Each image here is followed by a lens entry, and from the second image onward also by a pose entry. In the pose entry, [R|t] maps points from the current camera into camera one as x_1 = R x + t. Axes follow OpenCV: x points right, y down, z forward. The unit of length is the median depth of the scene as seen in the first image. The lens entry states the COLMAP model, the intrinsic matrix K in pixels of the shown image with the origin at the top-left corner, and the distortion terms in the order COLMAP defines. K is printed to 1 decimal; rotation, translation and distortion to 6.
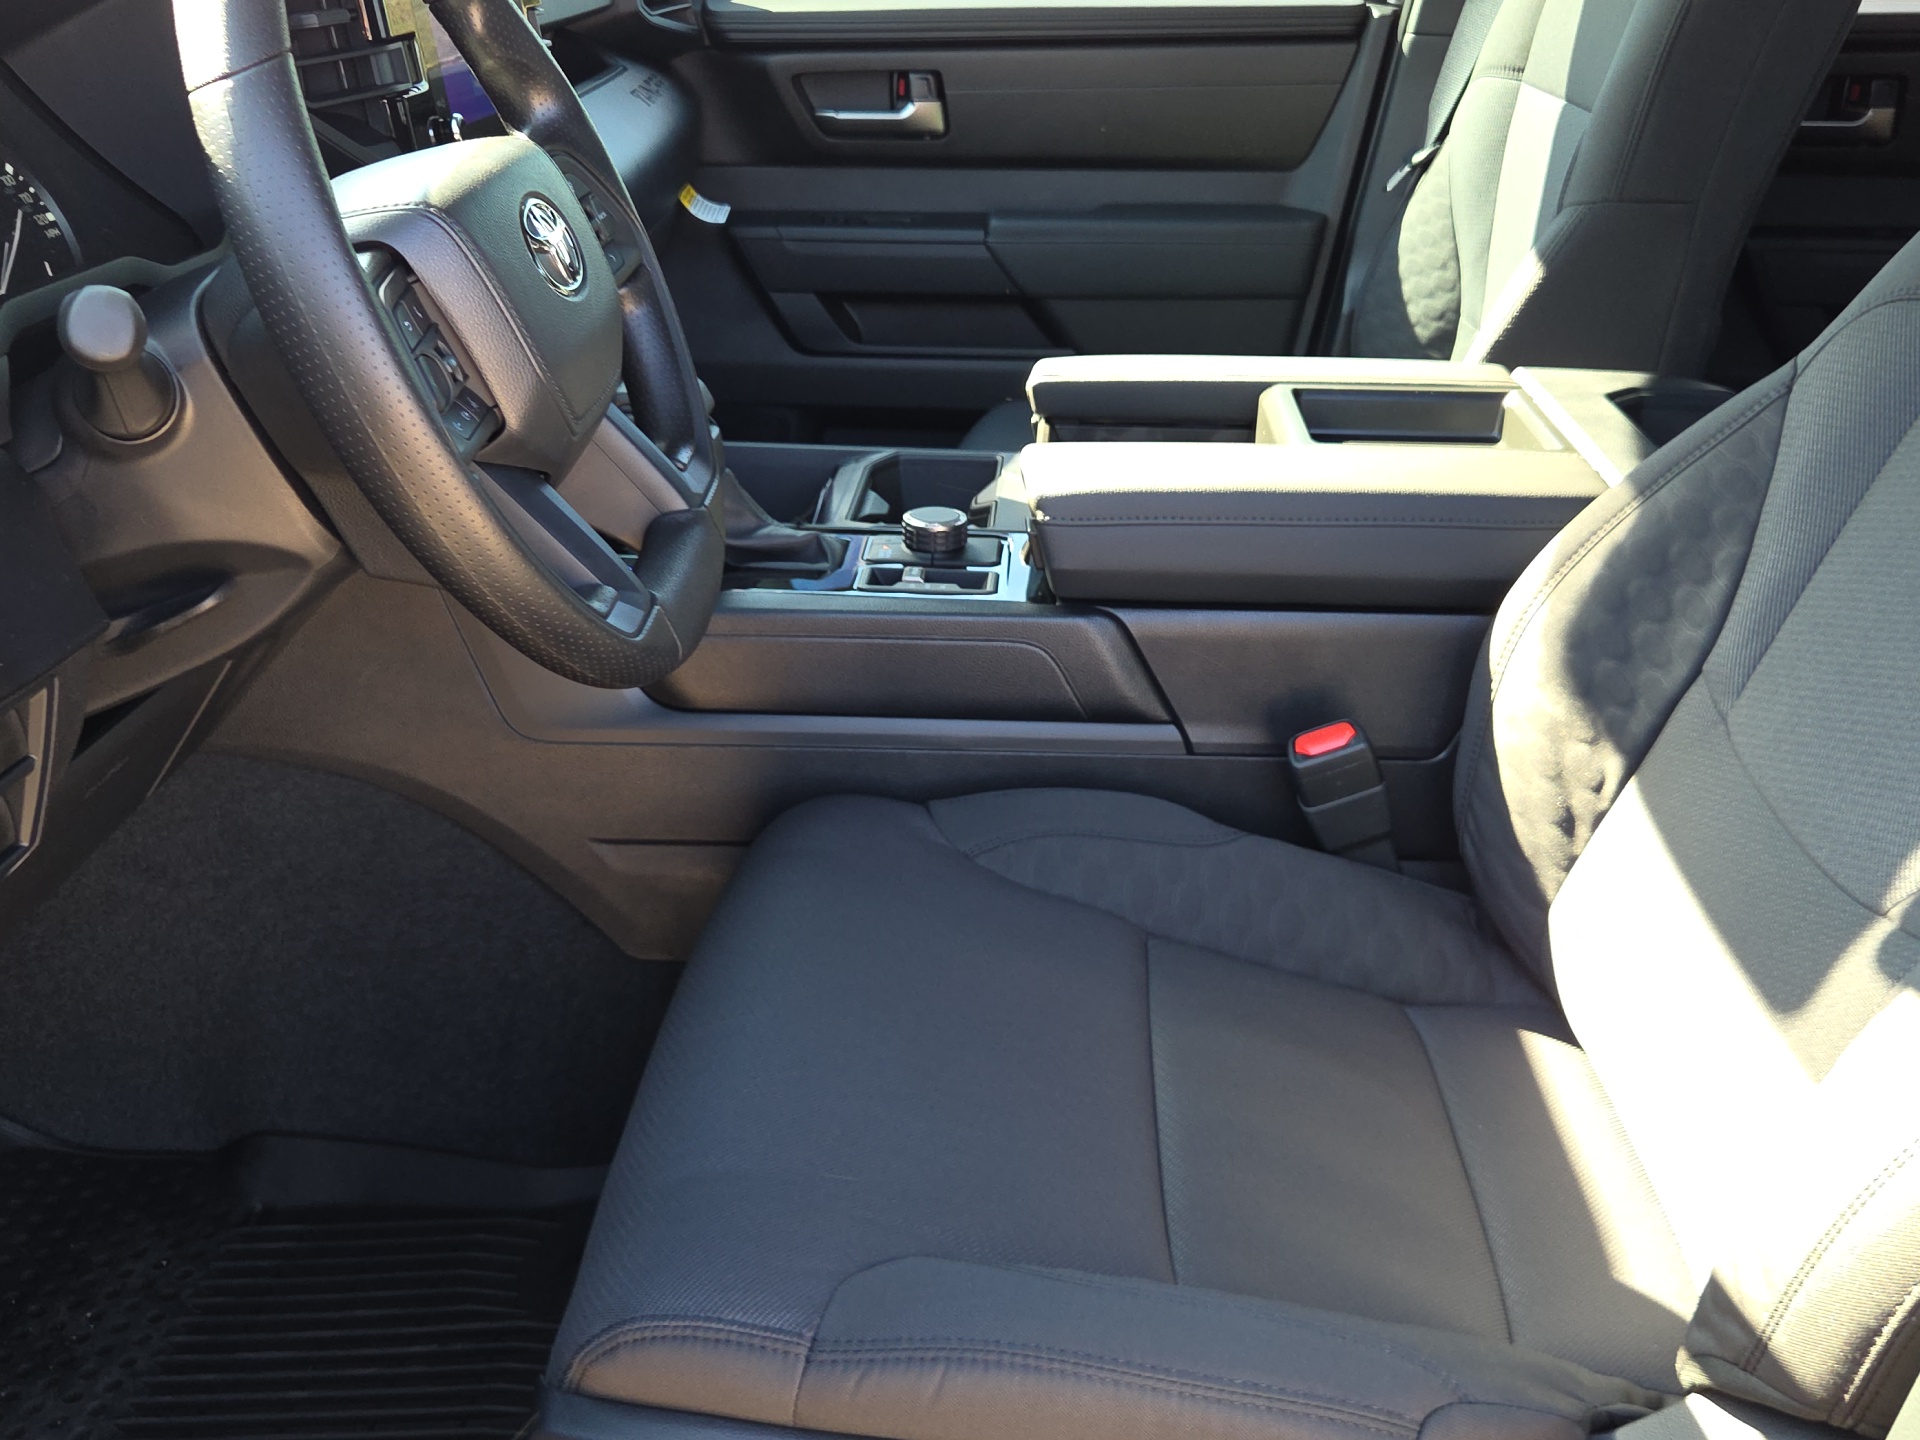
lens RADIAL K [[1883.0, 0, 983.1], [0, 1883.0, 690.6], [0, 0, 1]] dist [0.053747, -0.030856]
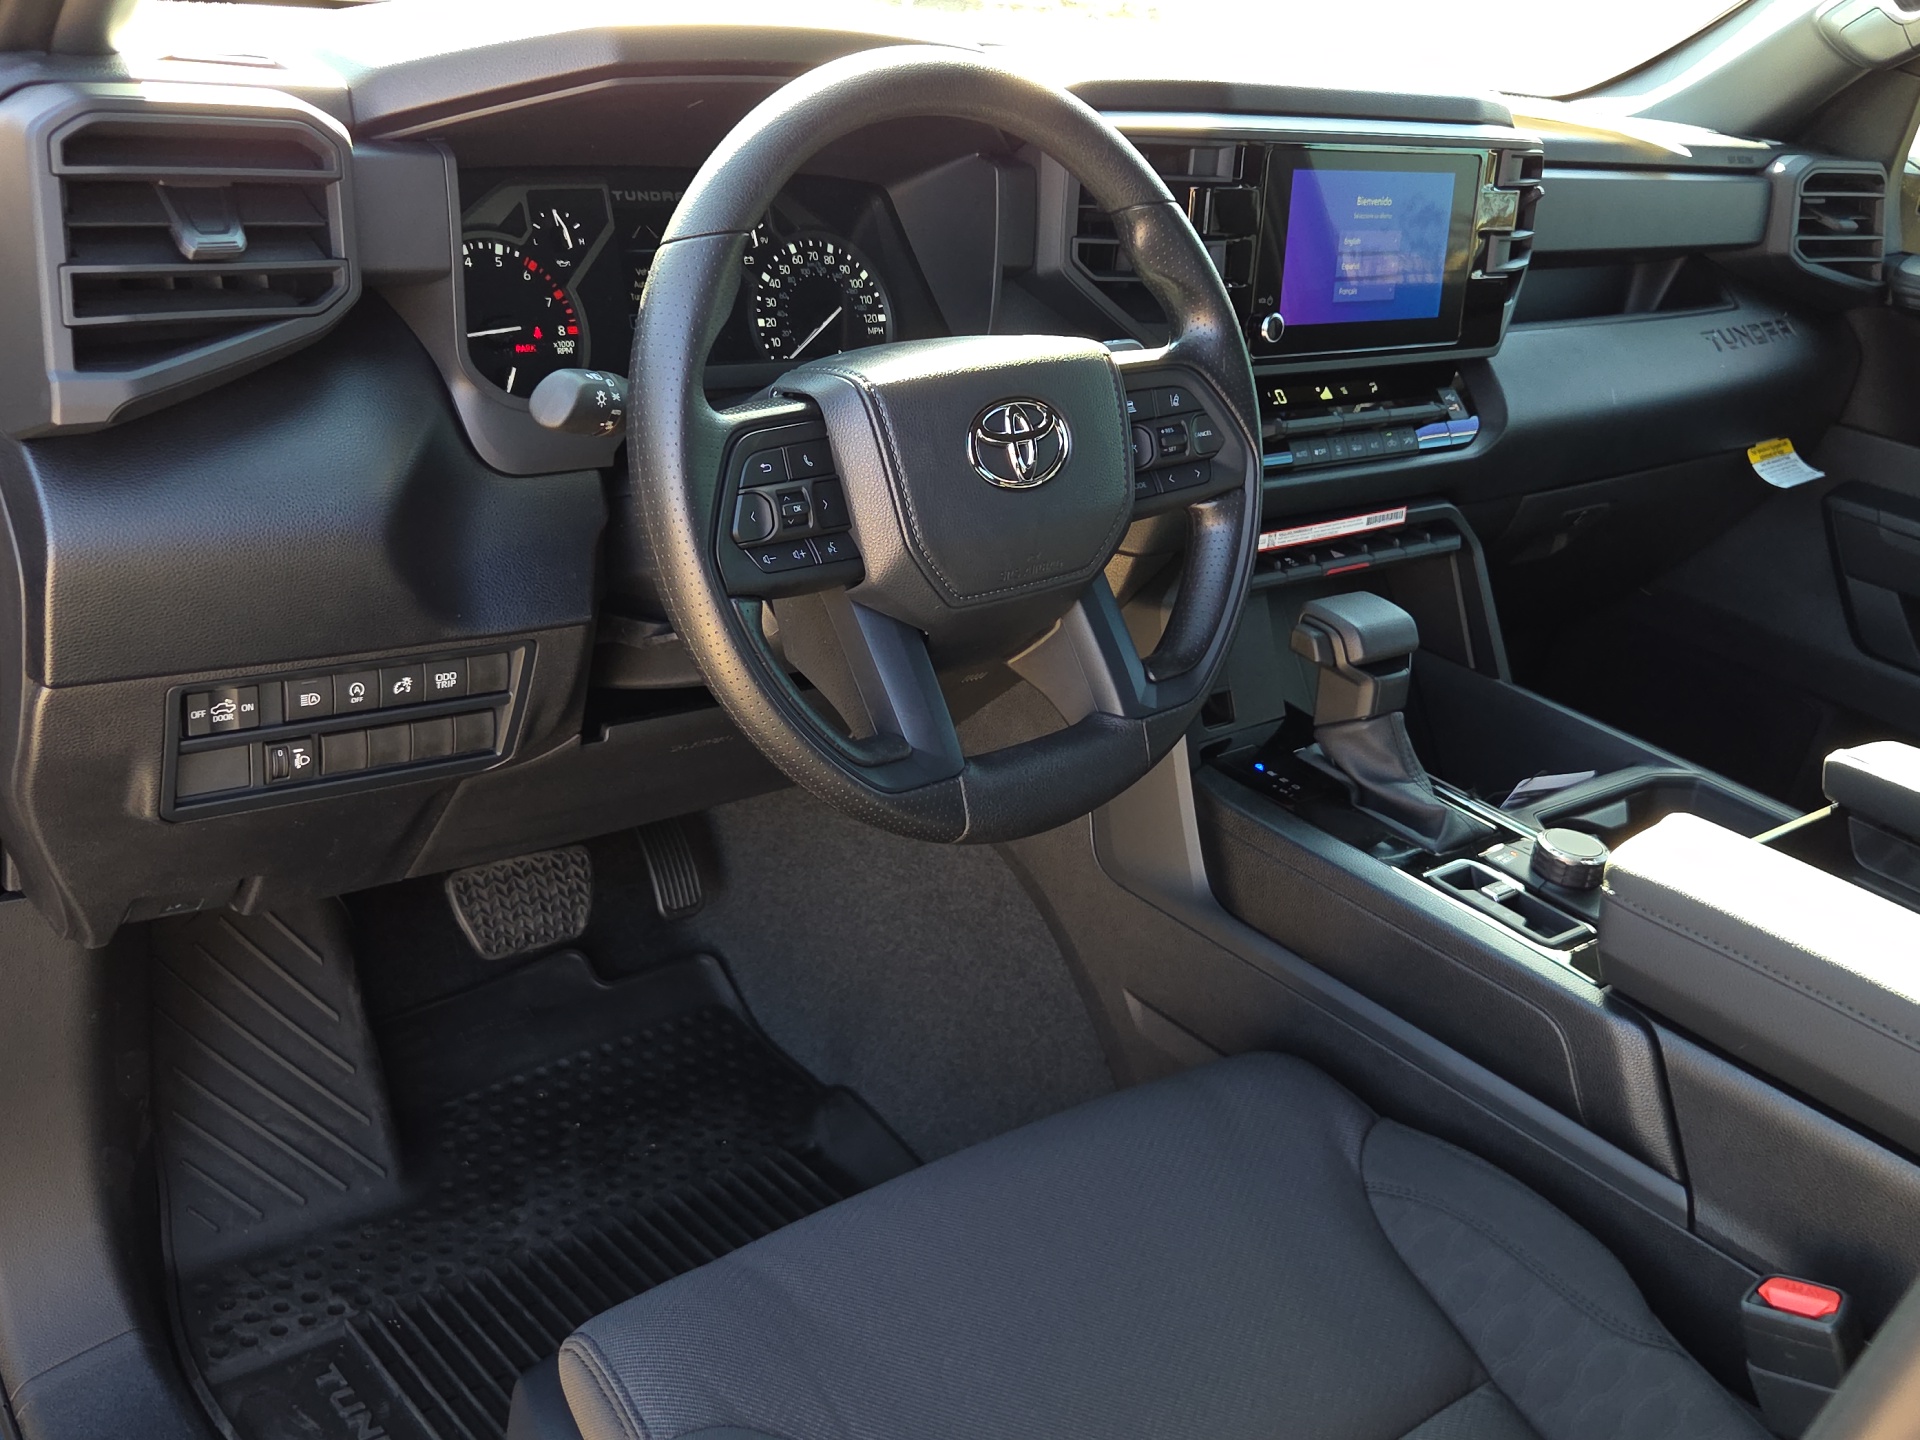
lens RADIAL K [[1883.0, 0, 983.1], [0, 1883.0, 690.6], [0, 0, 1]] dist [0.053747, -0.030856]
pose [[0.678811, 0.355018, -0.642789, 0.352219], [-0.396720, 0.913920, 0.085813, -0.131220], [0.617923, 0.196757, 0.761221, 0.131137]]
